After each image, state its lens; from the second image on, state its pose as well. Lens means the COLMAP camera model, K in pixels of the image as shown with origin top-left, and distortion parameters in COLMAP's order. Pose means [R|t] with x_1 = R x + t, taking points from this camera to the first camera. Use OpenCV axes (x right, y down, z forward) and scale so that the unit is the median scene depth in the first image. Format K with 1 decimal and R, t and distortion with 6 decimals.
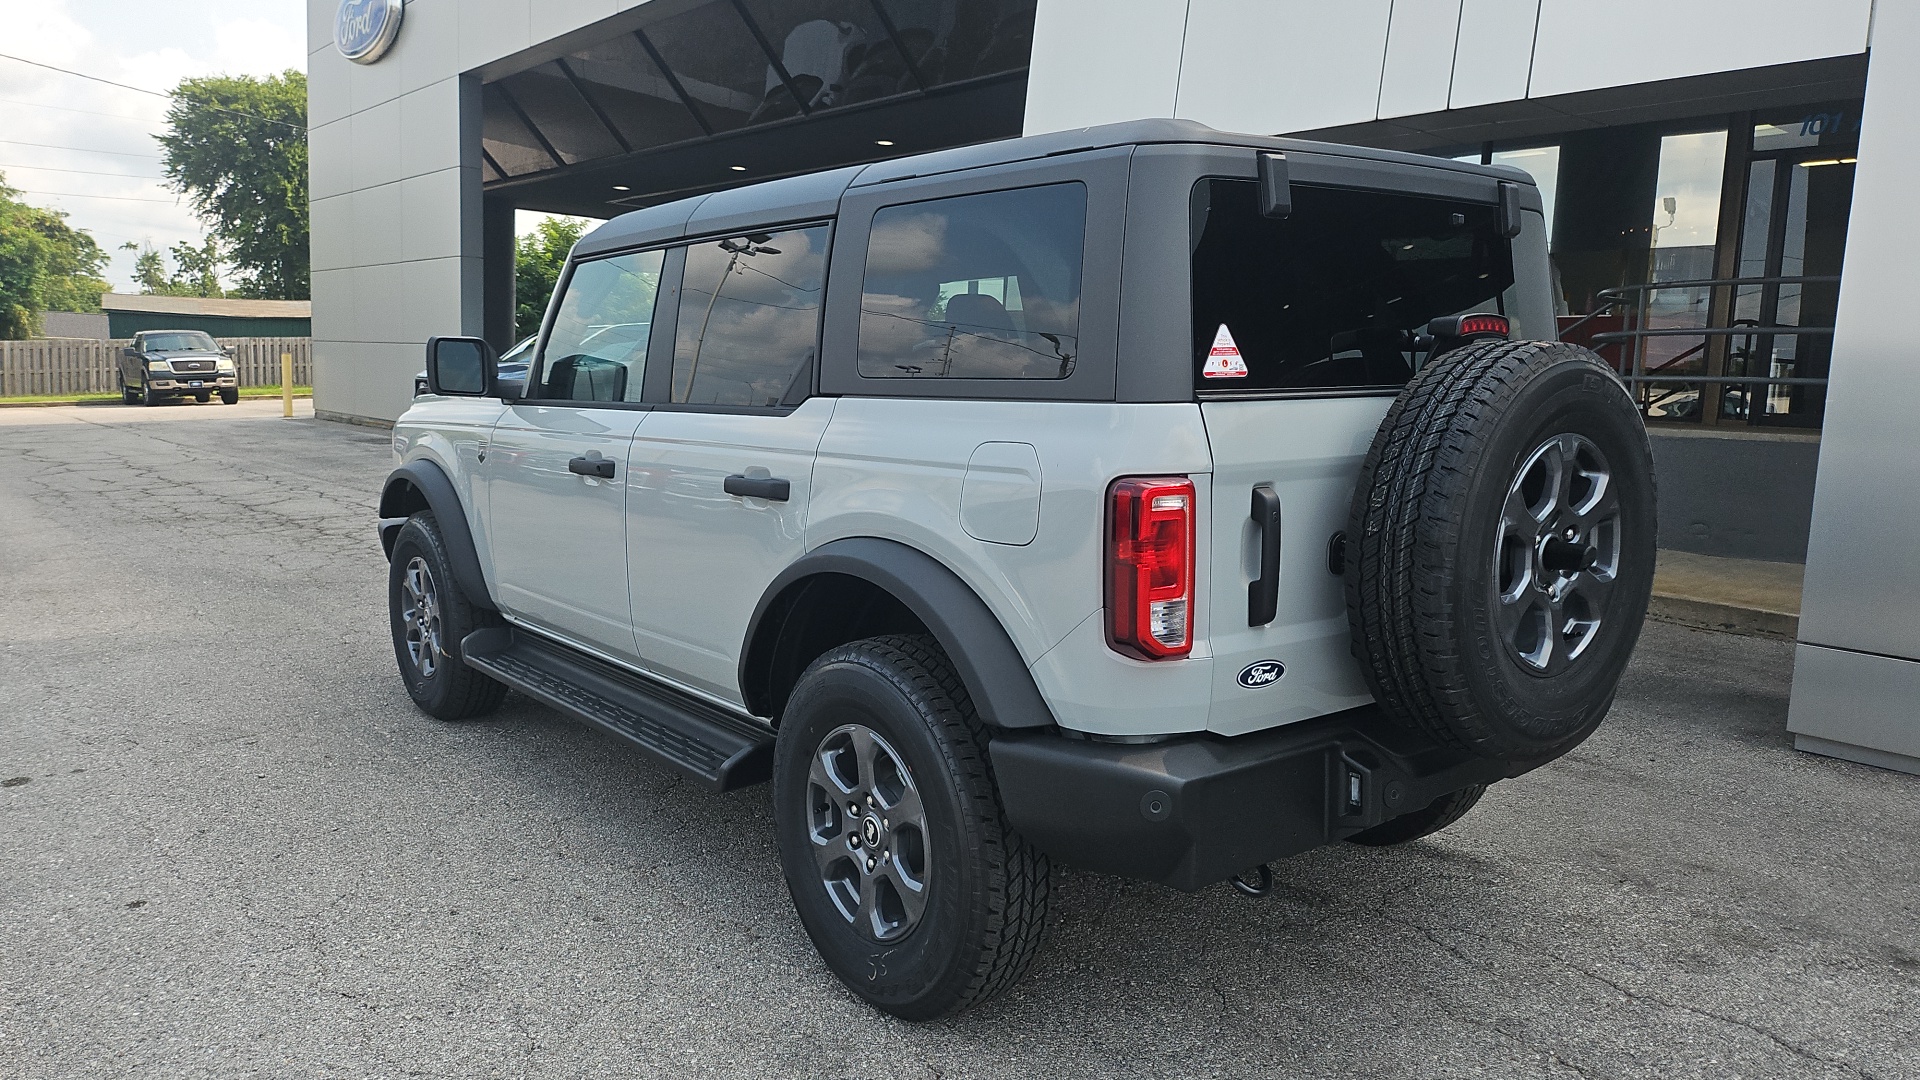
lens RADIAL K [[1339.6, 0, 962.3], [0, 1339.6, 522.8], [0, 0, 1]] dist [0.040418, -0.043299]
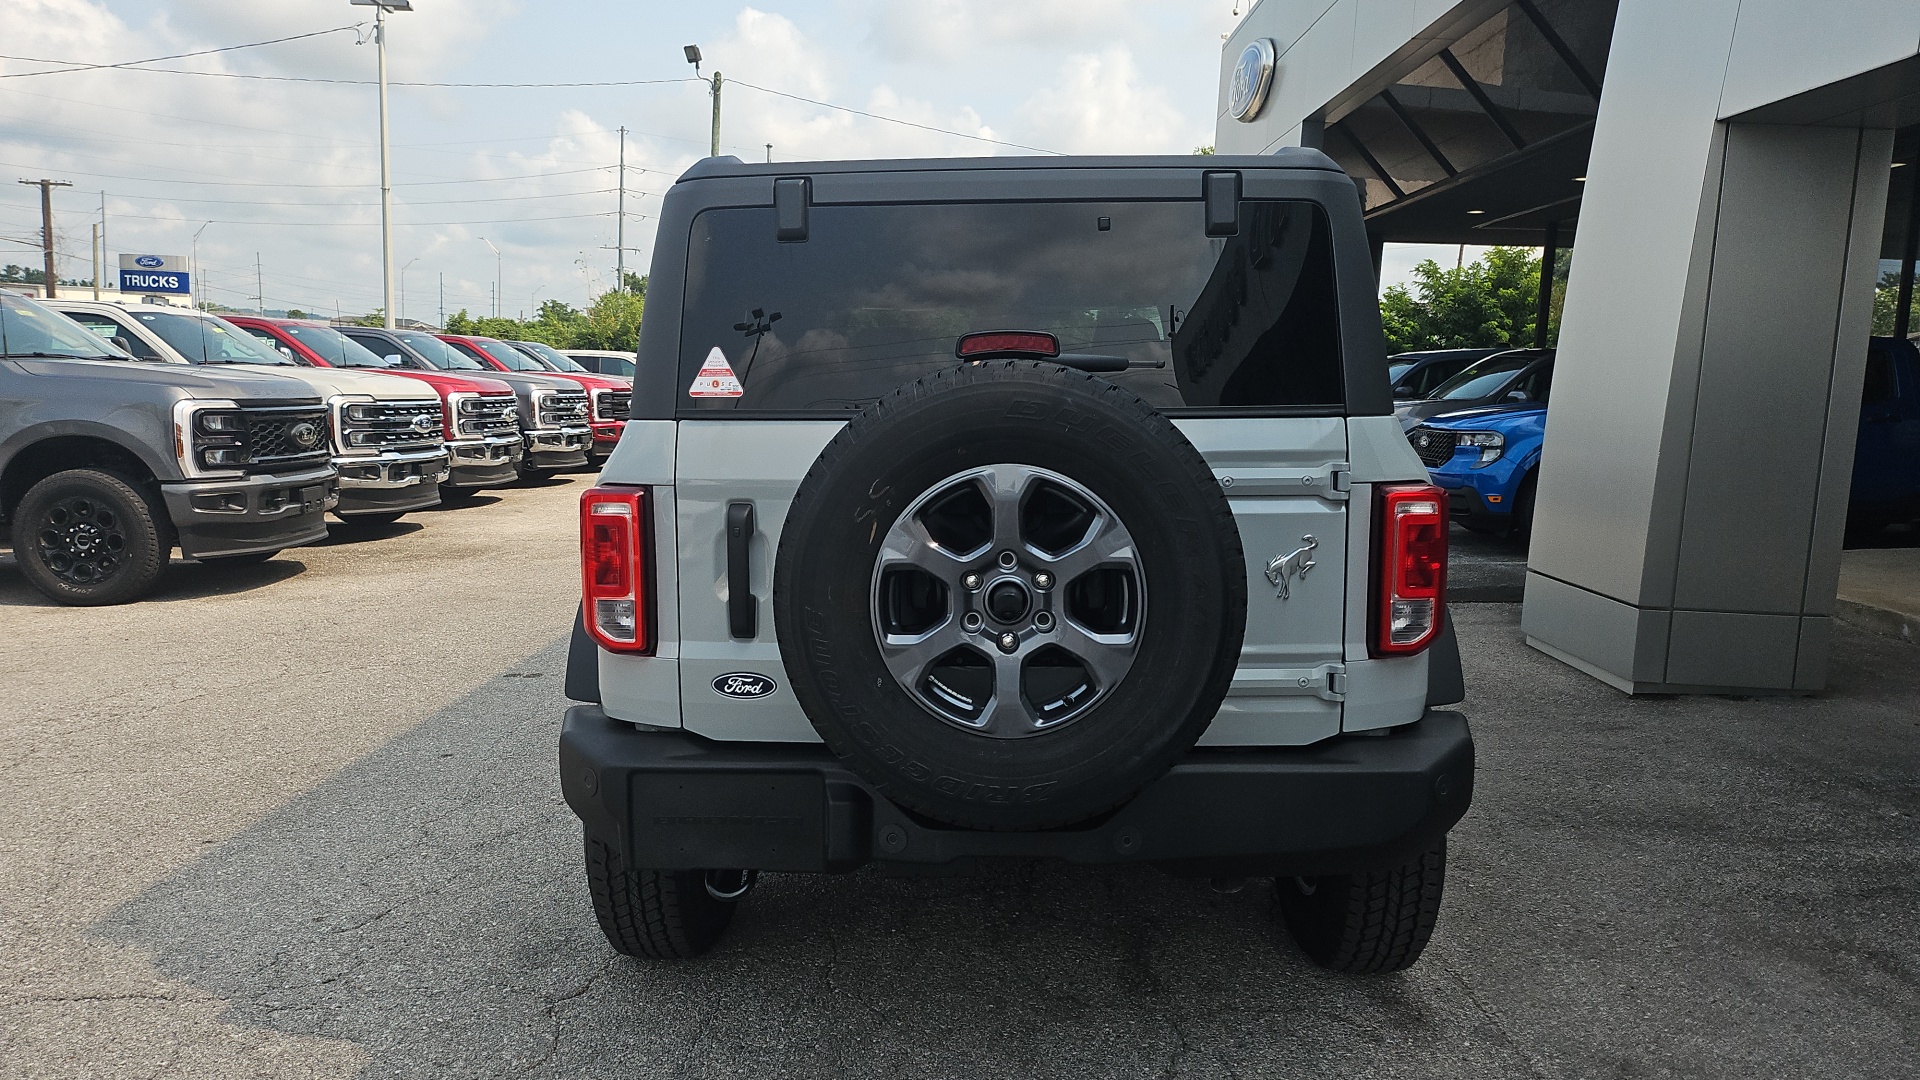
lens RADIAL K [[1339.6, 0, 945.2], [0, 1339.6, 532.2], [0, 0, 1]] dist [0.040418, -0.043299]
pose [[0.739538, 0.071157, -0.669343, 1.030536], [-0.082561, 0.996477, 0.014714, -0.032679], [0.668032, 0.044380, 0.742808, 0.338151]]
